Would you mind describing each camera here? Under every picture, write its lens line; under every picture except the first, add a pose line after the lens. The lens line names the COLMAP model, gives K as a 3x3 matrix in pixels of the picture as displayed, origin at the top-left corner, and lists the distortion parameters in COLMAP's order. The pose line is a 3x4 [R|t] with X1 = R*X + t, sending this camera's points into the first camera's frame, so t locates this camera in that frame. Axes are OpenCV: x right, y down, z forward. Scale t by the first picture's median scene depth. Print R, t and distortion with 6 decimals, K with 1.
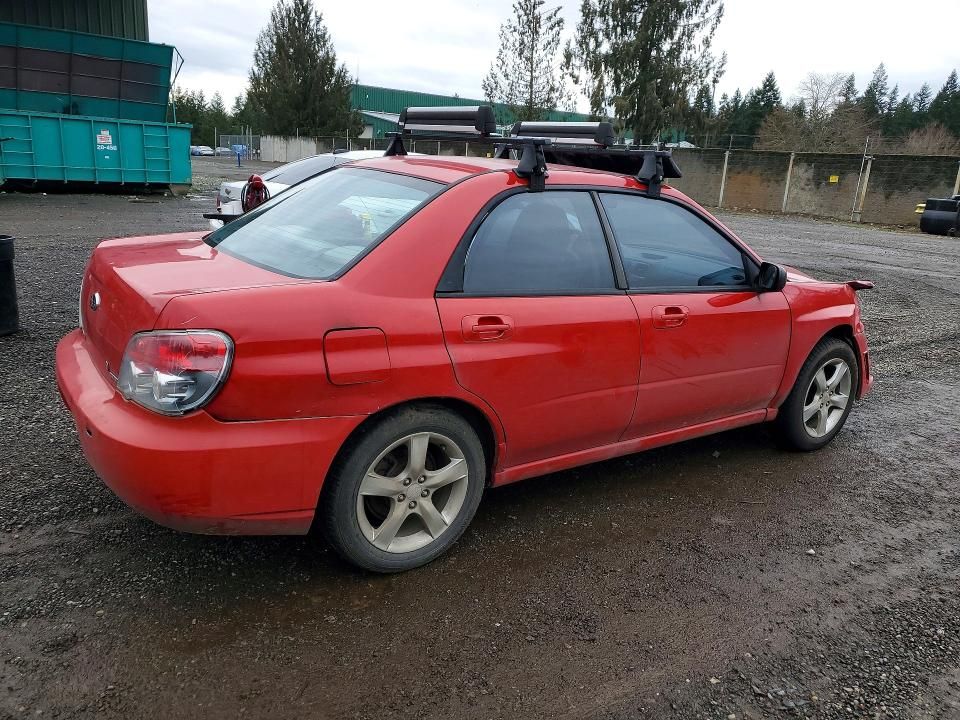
lens RADIAL K [[807.9, 0, 477.1], [0, 807.9, 389.8], [0, 0, 1]] dist [0.050319, -0.003089]
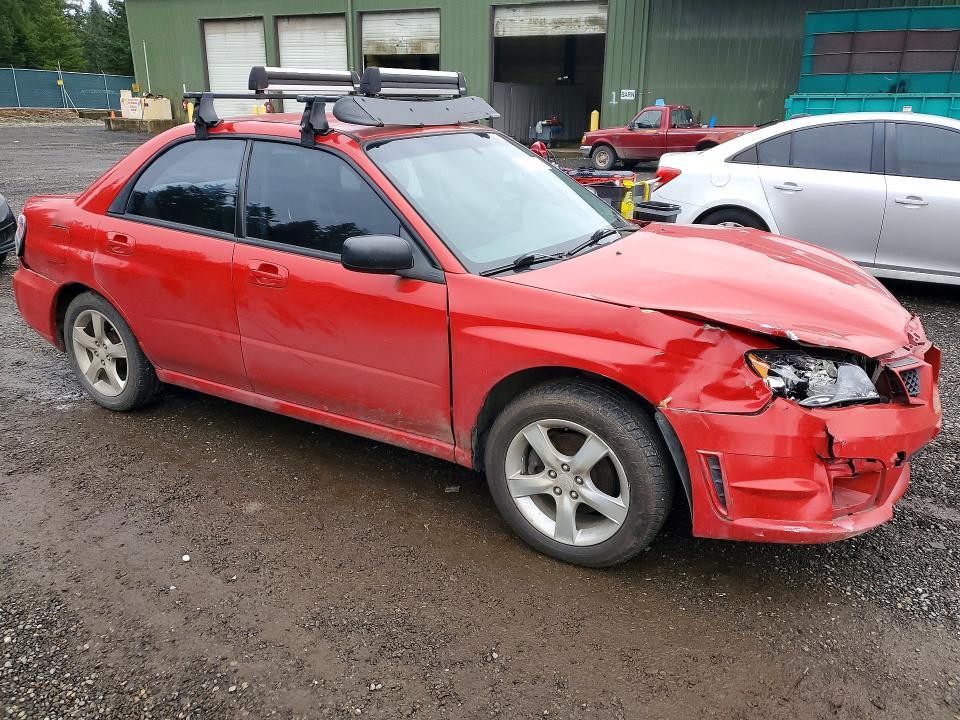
lens RADIAL K [[808.2, 0, 480.0], [0, 808.2, 360.0], [0, 0, 1]] dist [0.055247, -0.007564]
pose [[0.364701, 0.231548, -0.901875, 1.039842], [-0.250321, 0.957310, 0.144556, -0.167163], [0.896846, 0.173039, 0.407094, 0.743675]]
